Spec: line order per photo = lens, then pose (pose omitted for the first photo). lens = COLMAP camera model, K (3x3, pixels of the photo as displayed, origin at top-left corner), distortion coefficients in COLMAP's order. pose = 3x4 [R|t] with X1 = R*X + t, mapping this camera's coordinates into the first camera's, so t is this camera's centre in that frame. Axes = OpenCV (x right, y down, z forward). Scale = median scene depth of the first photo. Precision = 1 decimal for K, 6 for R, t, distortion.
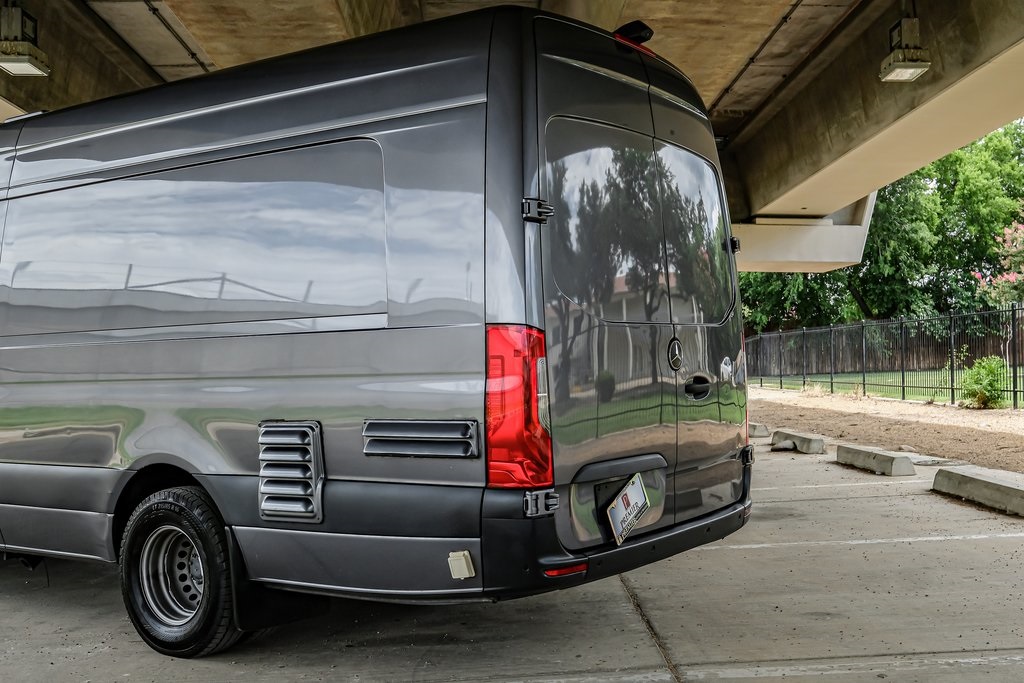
lens RADIAL K [[1078.6, 0, 571.4], [0, 1078.6, 364.1], [0, 0, 1]] dist [0.014513, -0.004421]
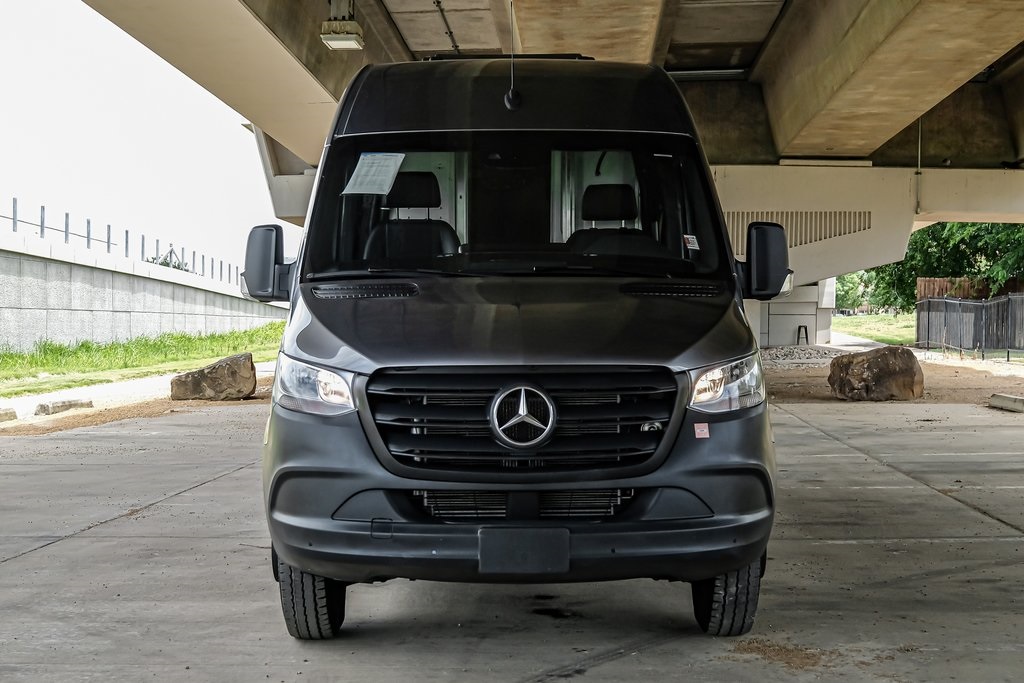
lens RADIAL K [[1504.3, 0, 495.1], [0, 1504.3, 379.1], [0, 0, 1]] dist [0.008500, 0.029019]
pose [[0.990543, 0.021463, -0.135511, -0.152838], [-0.016847, 0.999241, 0.035115, 0.004080], [0.136162, -0.032500, 0.990153, -0.479820]]
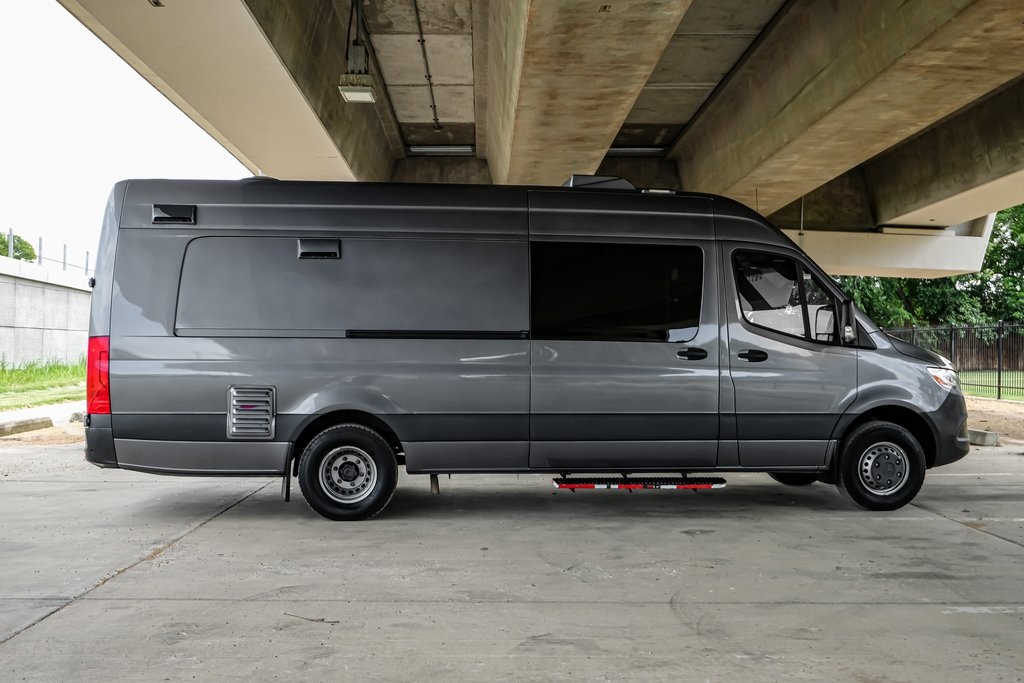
lens RADIAL K [[1043.4, 0, 499.5], [0, 1043.4, 358.8], [0, 0, 1]] dist [0.017149, -0.005874]
pose [[0.997941, 0.031966, -0.055601, -0.287741], [-0.031558, 0.999468, 0.008205, 0.000054], [0.055834, -0.006433, 0.998419, -0.139512]]
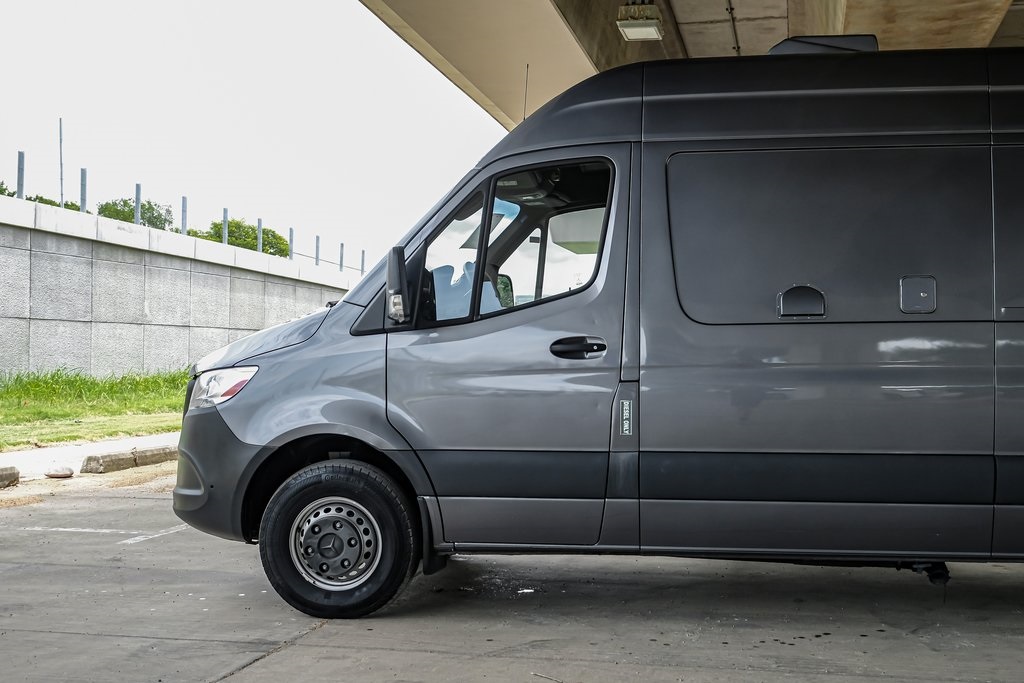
lens RADIAL K [[1245.4, 0, 570.0], [0, 1245.4, 375.4], [0, 0, 1]] dist [0.011443, 0.014386]
pose [[0.967146, 0.031536, -0.252259, -0.288435], [-0.027379, 0.999426, 0.019974, 0.009167], [0.252744, -0.012411, 0.967453, -0.086205]]
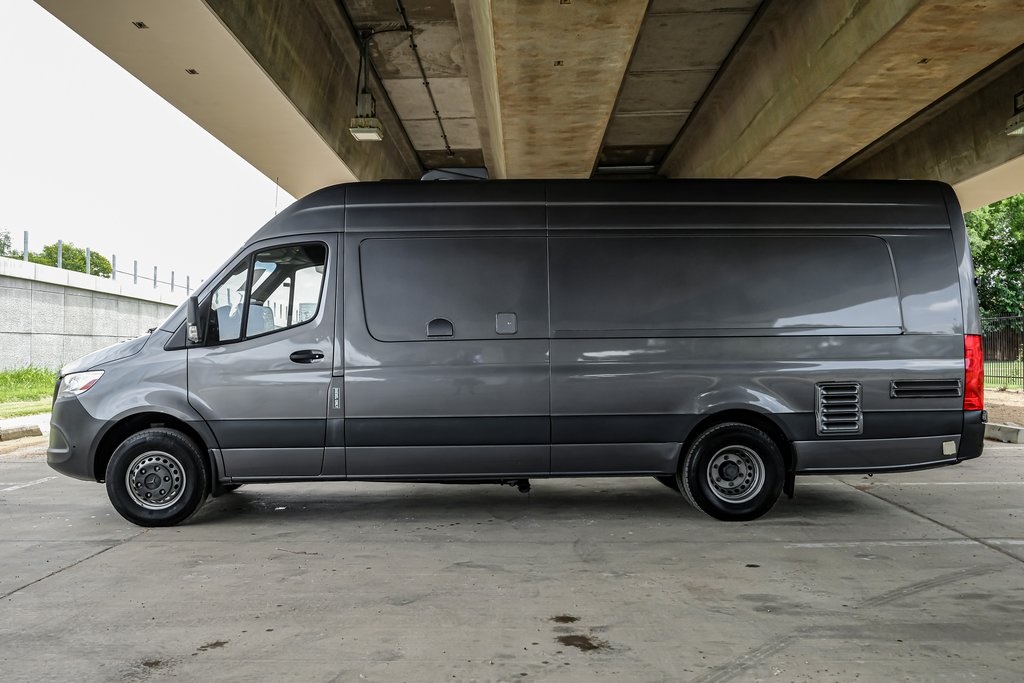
lens RADIAL K [[985.6, 0, 486.5], [0, 985.6, 352.5], [0, 0, 1]] dist [0.014128, -0.005160]
pose [[0.993471, 0.015930, -0.112970, -0.210345], [-0.015559, 0.999870, 0.004170, -0.000402], [0.113022, -0.002385, 0.993590, -0.258977]]
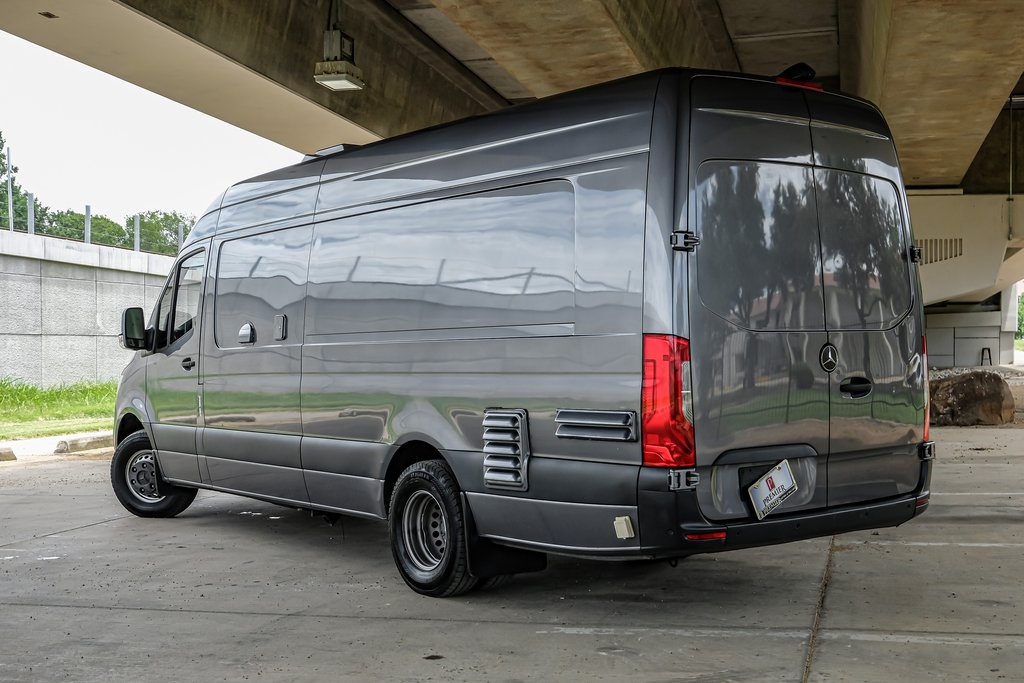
lens RADIAL K [[1245.4, 0, 570.0], [0, 1245.4, 375.4], [0, 0, 1]] dist [0.011443, 0.014386]
pose [[0.953317, 0.014896, -0.301602, 0.104719], [-0.008257, 0.999695, 0.023276, -0.008402], [0.301857, -0.019699, 0.953150, -0.148832]]
